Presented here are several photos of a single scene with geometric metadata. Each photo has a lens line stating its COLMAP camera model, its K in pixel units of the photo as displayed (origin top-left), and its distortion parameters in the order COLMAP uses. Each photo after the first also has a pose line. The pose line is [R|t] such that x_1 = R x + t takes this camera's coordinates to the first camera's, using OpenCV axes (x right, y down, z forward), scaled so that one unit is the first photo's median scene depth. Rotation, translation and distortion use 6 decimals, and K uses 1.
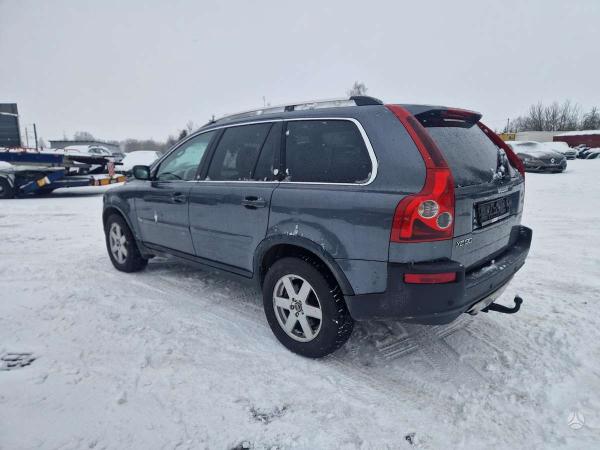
lens RADIAL K [[400.6, 0, 291.3], [0, 400.6, 216.5], [0, 0, 1]] dist [0.095275, -0.085660]
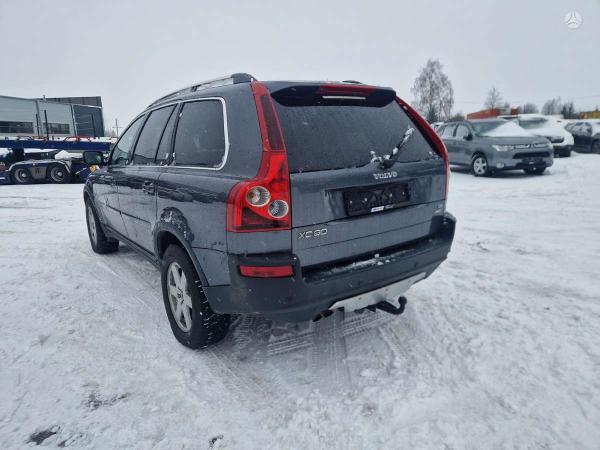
lens RADIAL K [[400.6, 0, 291.3], [0, 400.6, 216.5], [0, 0, 1]] dist [0.095275, -0.085660]
pose [[0.982991, 0.018475, -0.182723, 0.450040], [-0.012003, 0.999263, 0.036466, -0.005036], [0.183262, -0.033652, 0.982488, 0.096587]]
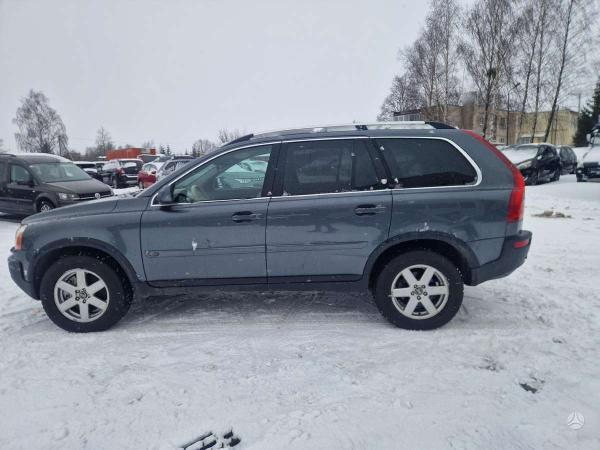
lens RADIAL K [[400.6, 0, 291.3], [0, 400.6, 216.5], [0, 0, 1]] dist [0.095275, -0.085660]
pose [[0.725914, -0.094870, 0.681212, -1.066924], [0.125360, 0.992101, 0.004580, -0.051606], [-0.676265, 0.082072, 0.732072, 0.348864]]
